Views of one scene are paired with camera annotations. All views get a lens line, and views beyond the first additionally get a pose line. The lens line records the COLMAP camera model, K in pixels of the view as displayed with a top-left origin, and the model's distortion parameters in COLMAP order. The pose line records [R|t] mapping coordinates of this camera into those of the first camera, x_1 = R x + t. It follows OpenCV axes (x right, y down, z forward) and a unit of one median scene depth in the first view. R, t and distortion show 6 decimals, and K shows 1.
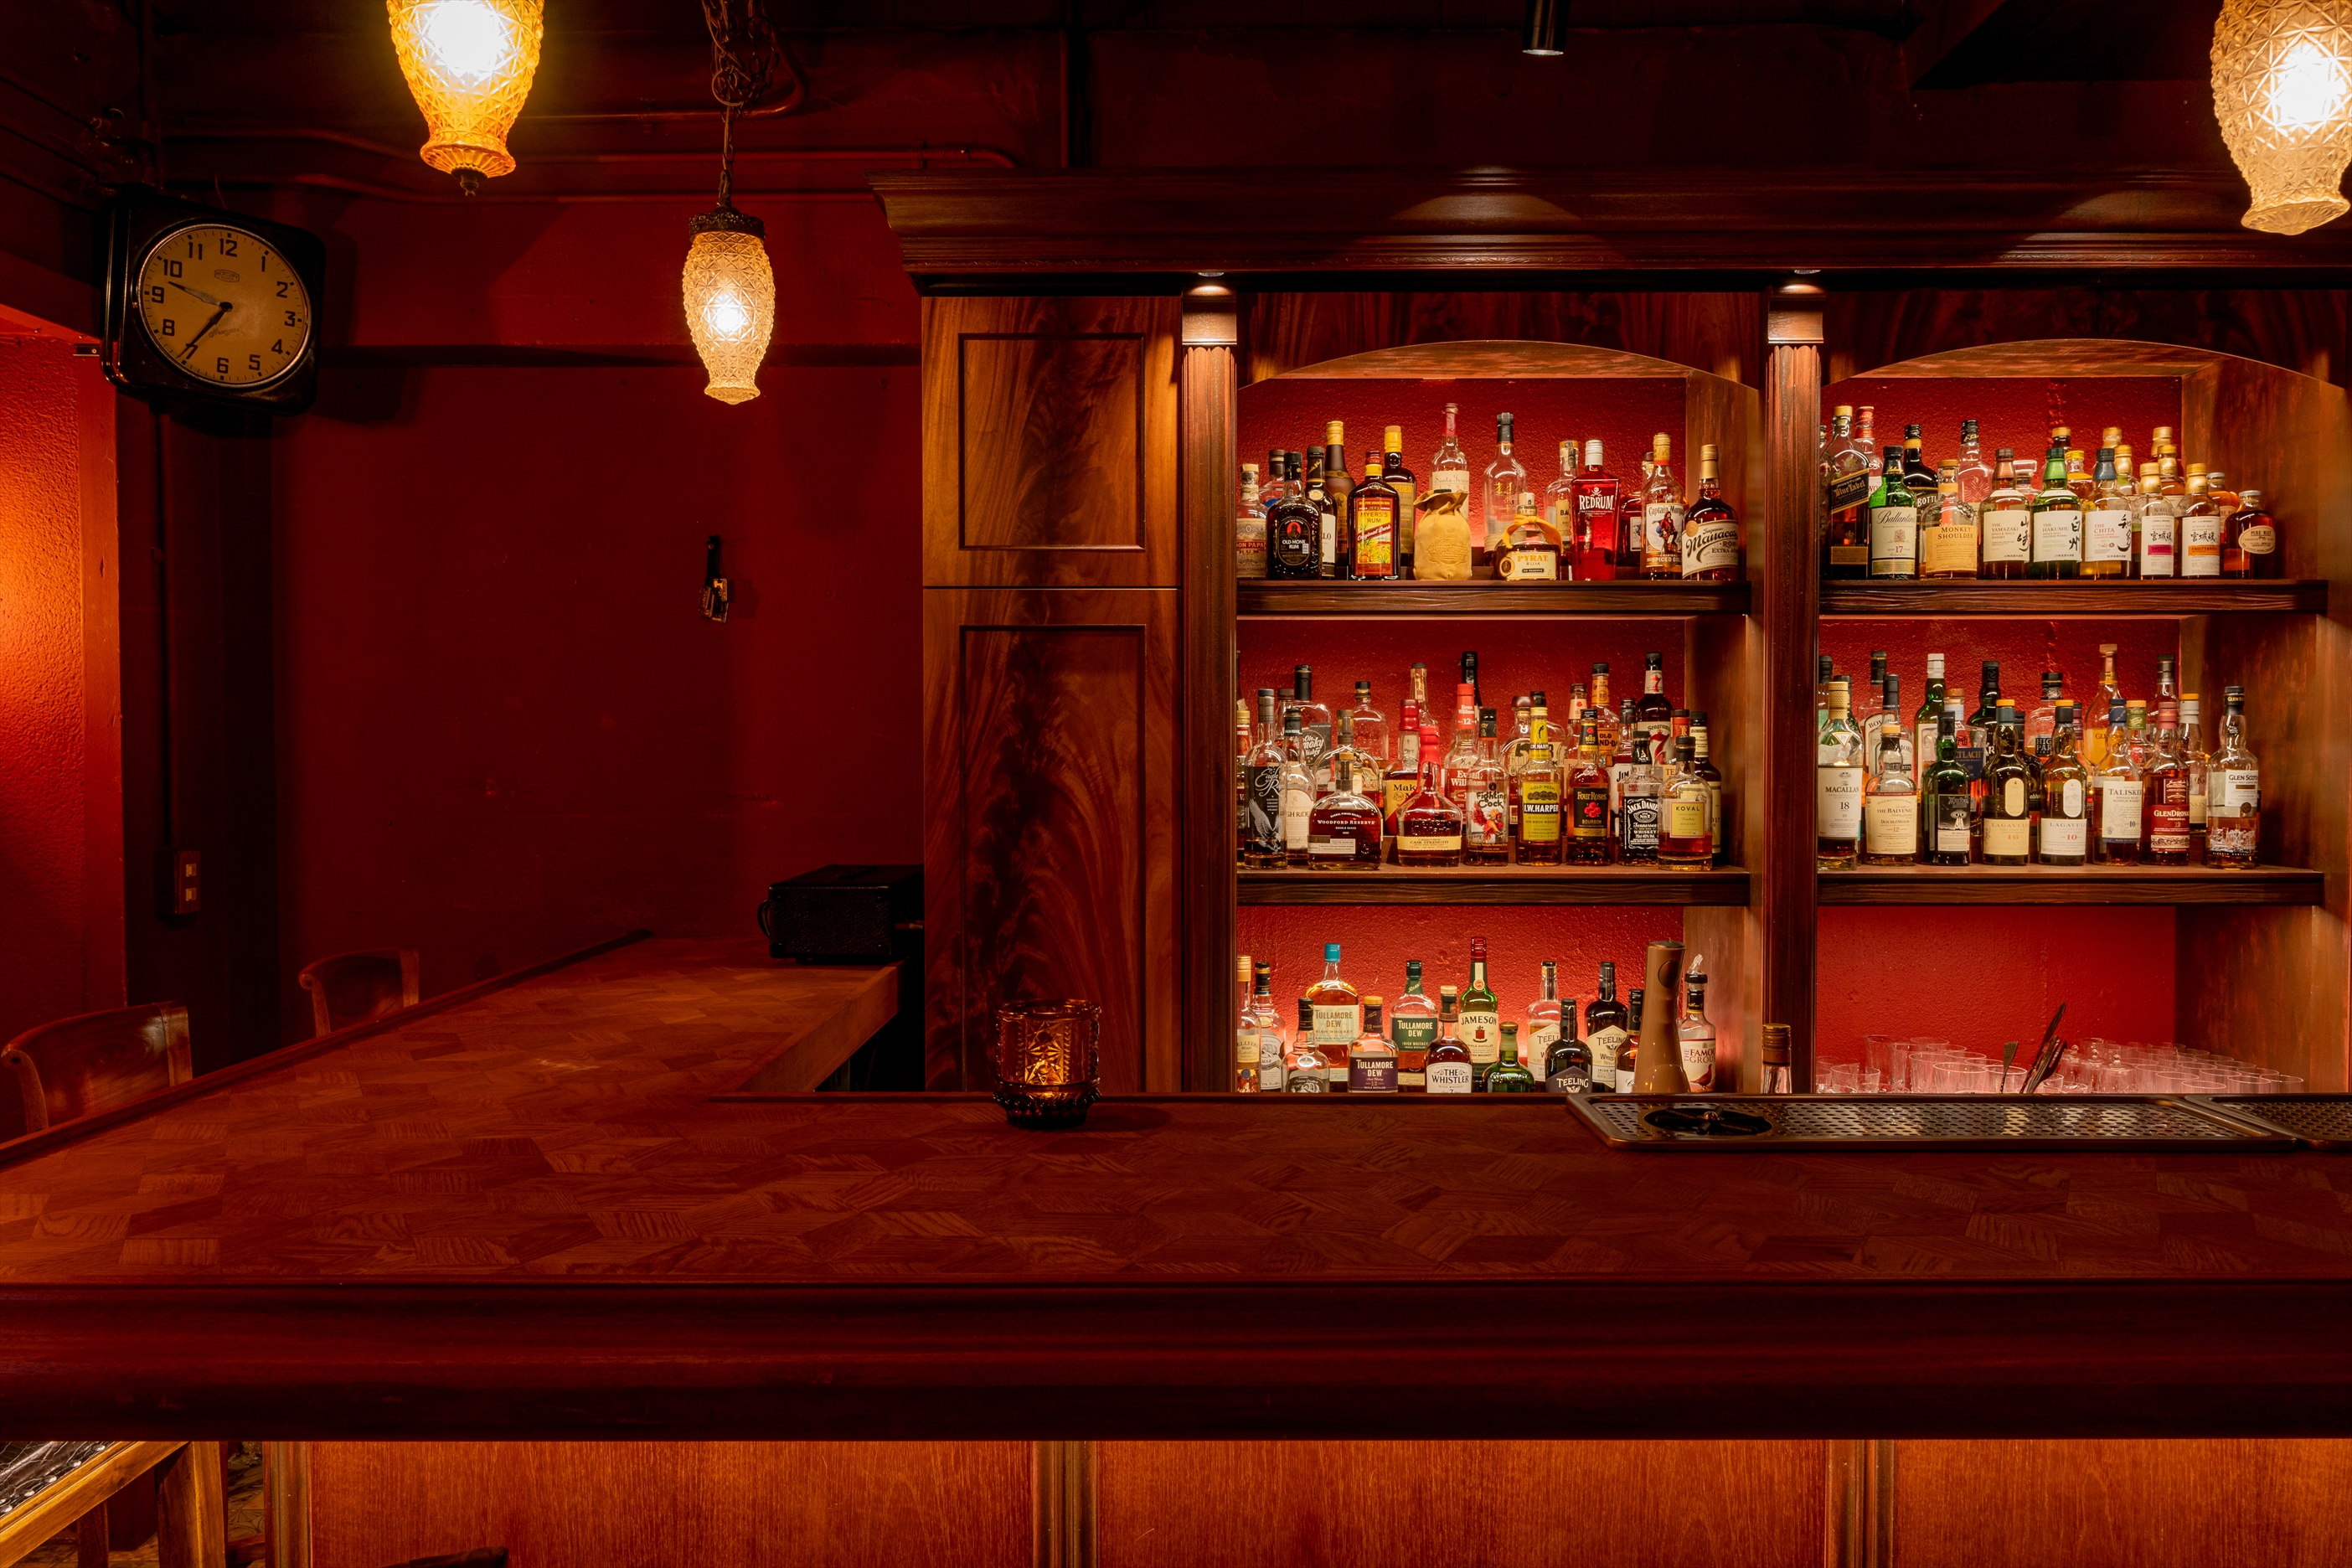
lens RADIAL K [[1540.6, 0, 1177.6], [0, 1540.6, 773.6], [0, 0, 1]] dist [-0.005727, 0.001214]
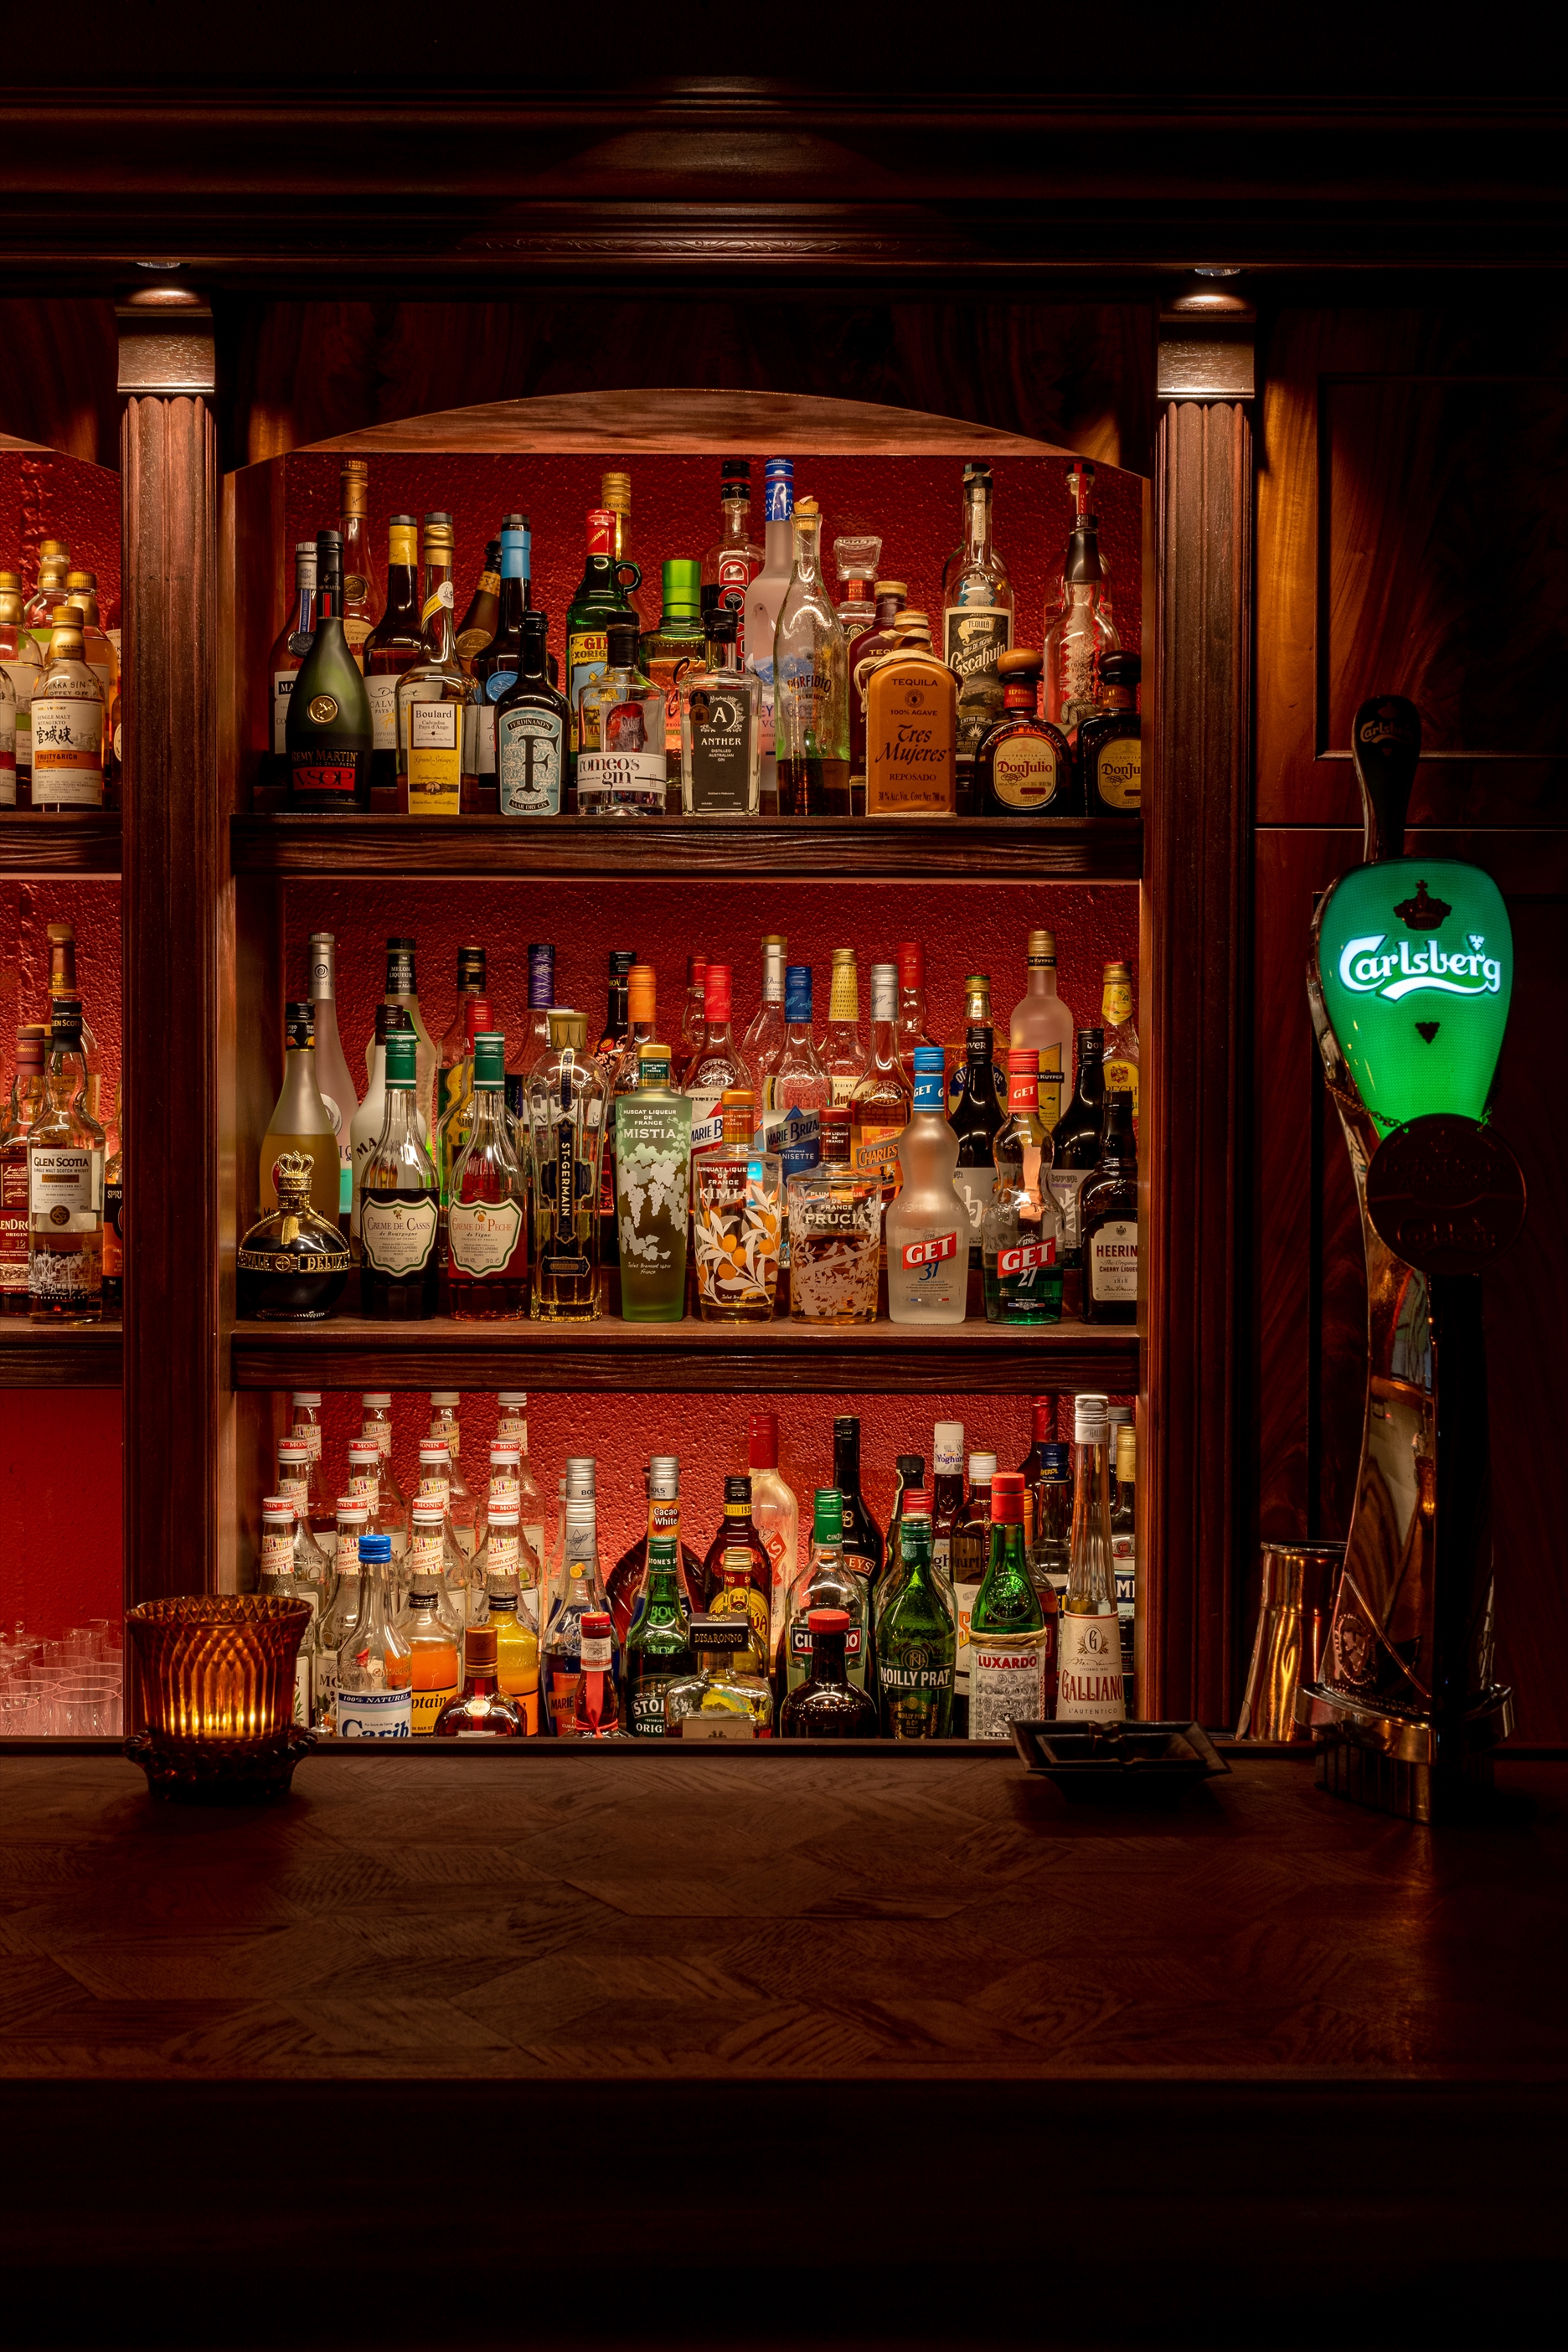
lens RADIAL K [[2762.6, 0, 784.0], [0, 2762.6, 1182.9], [0, 0, 1]] dist [-0.001093, 0.000000]
pose [[0.999908, 0.006764, 0.011767, 0.510214], [-0.006842, 0.999955, 0.006619, 0.001303], [-0.011721, -0.006699, 0.999909, -0.012953]]
